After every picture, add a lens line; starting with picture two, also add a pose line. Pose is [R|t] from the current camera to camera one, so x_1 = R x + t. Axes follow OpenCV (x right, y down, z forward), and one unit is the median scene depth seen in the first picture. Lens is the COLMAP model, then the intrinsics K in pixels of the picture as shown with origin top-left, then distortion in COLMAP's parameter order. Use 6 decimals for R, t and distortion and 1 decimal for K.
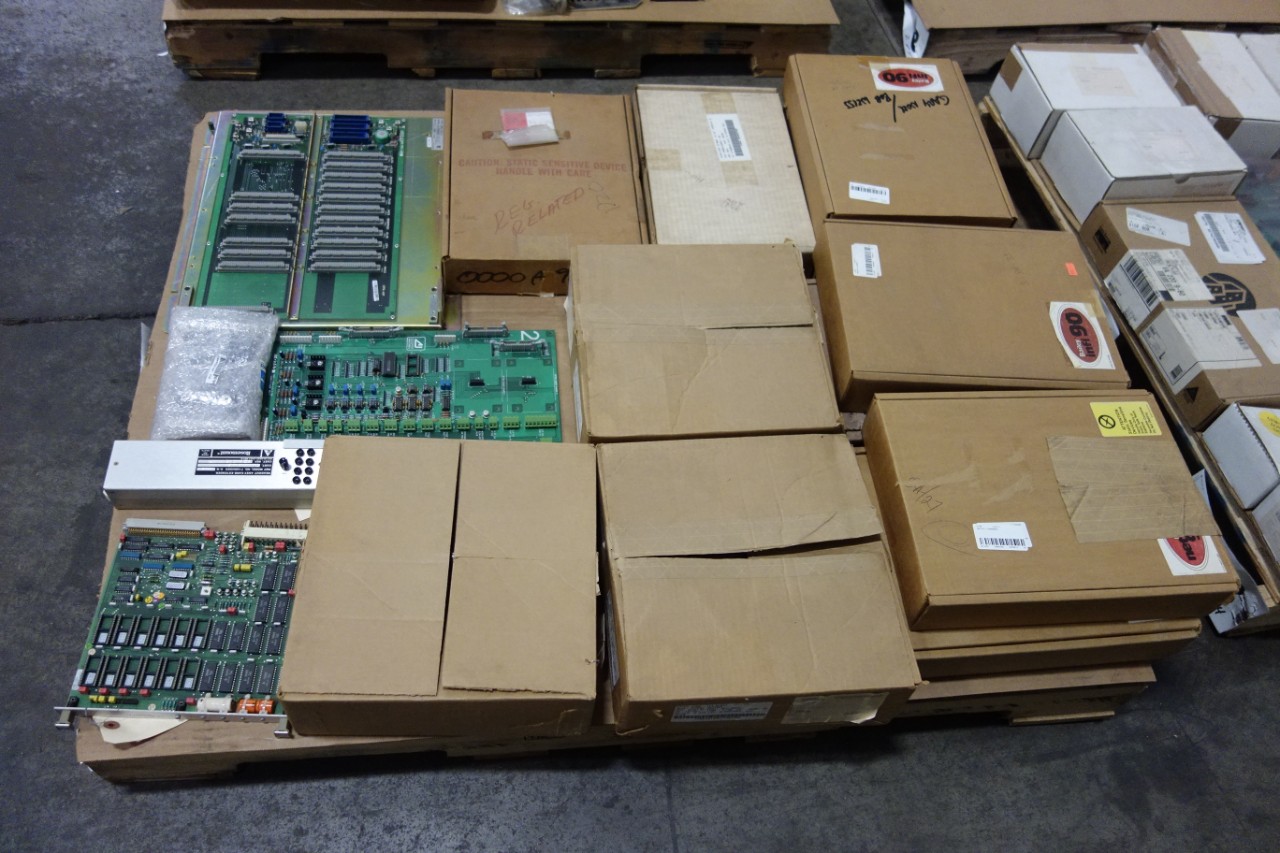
lens RADIAL K [[1009.7, 0, 640.0], [0, 1009.7, 426.5], [0, 0, 1]] dist [-0.013990, -0.005185]
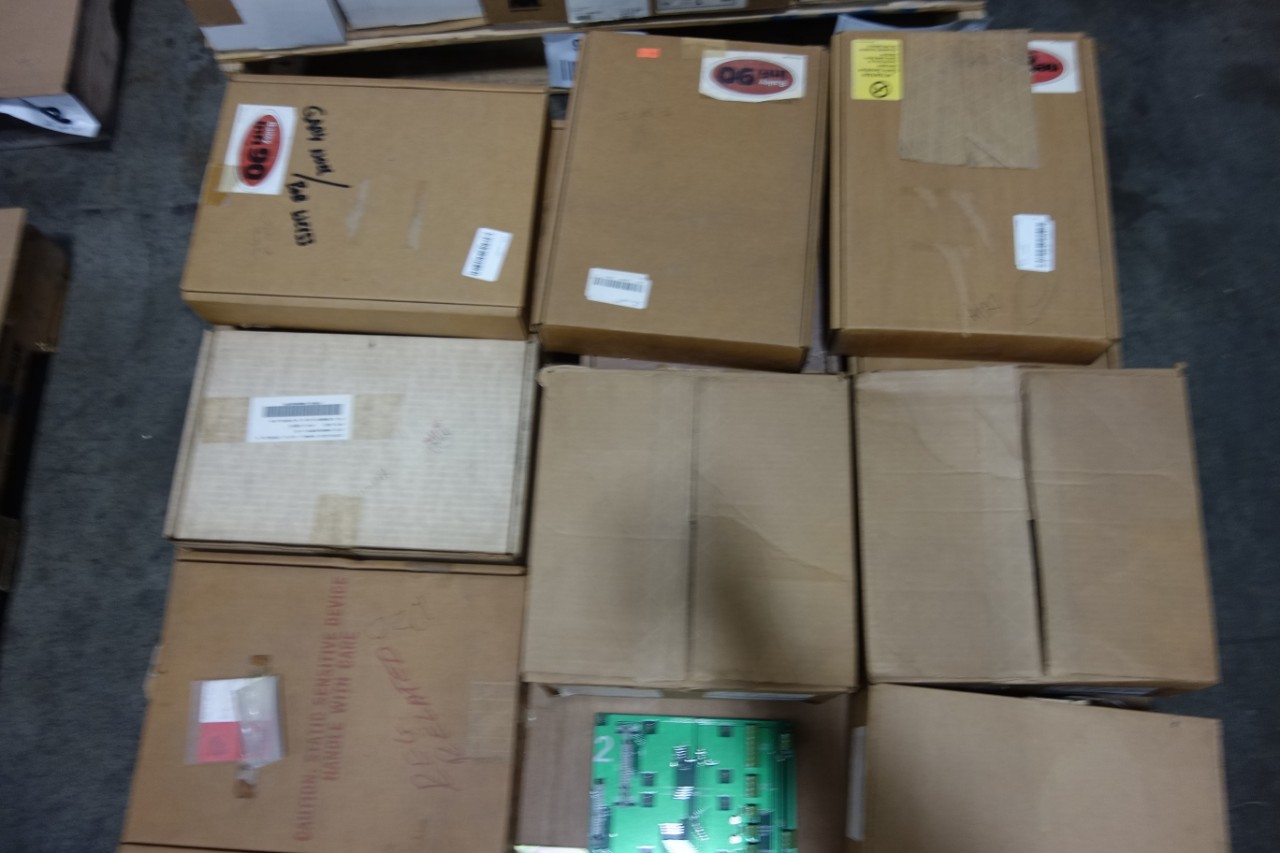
lens RADIAL K [[1009.7, 0, 640.0], [0, 1009.7, 426.5], [0, 0, 1]] dist [-0.013990, -0.005185]
pose [[0.133914, -0.965999, 0.221162, -0.040742], [0.841882, 0.228626, 0.488840, -0.466460], [-0.522782, 0.120729, 0.843874, 0.337333]]
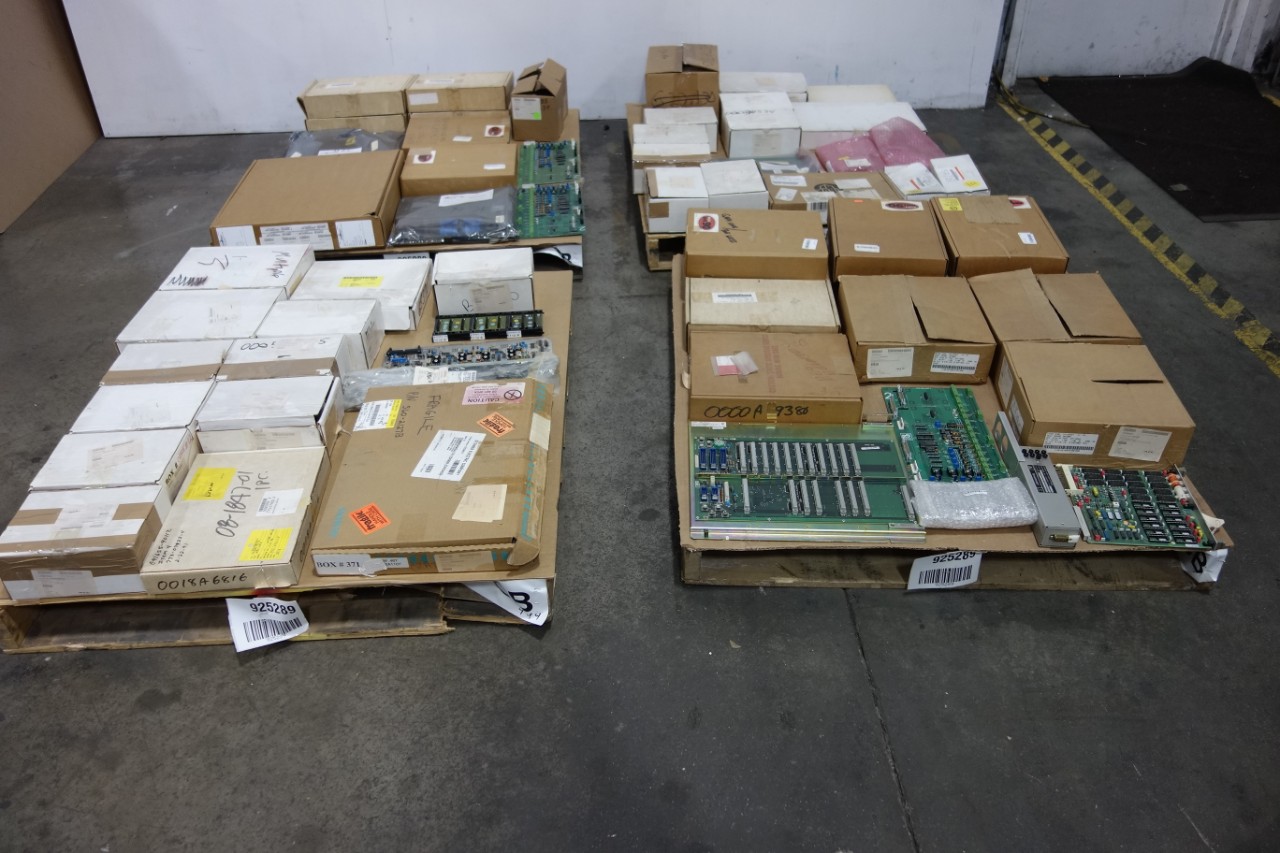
lens RADIAL K [[1009.7, 0, 640.0], [0, 1009.7, 426.5], [0, 0, 1]] dist [-0.013990, -0.005185]
pose [[0.122630, -0.657545, 0.743369, -1.362343], [0.827601, 0.481154, 0.289079, -0.845256], [-0.547757, 0.579763, 0.603189, 0.265417]]
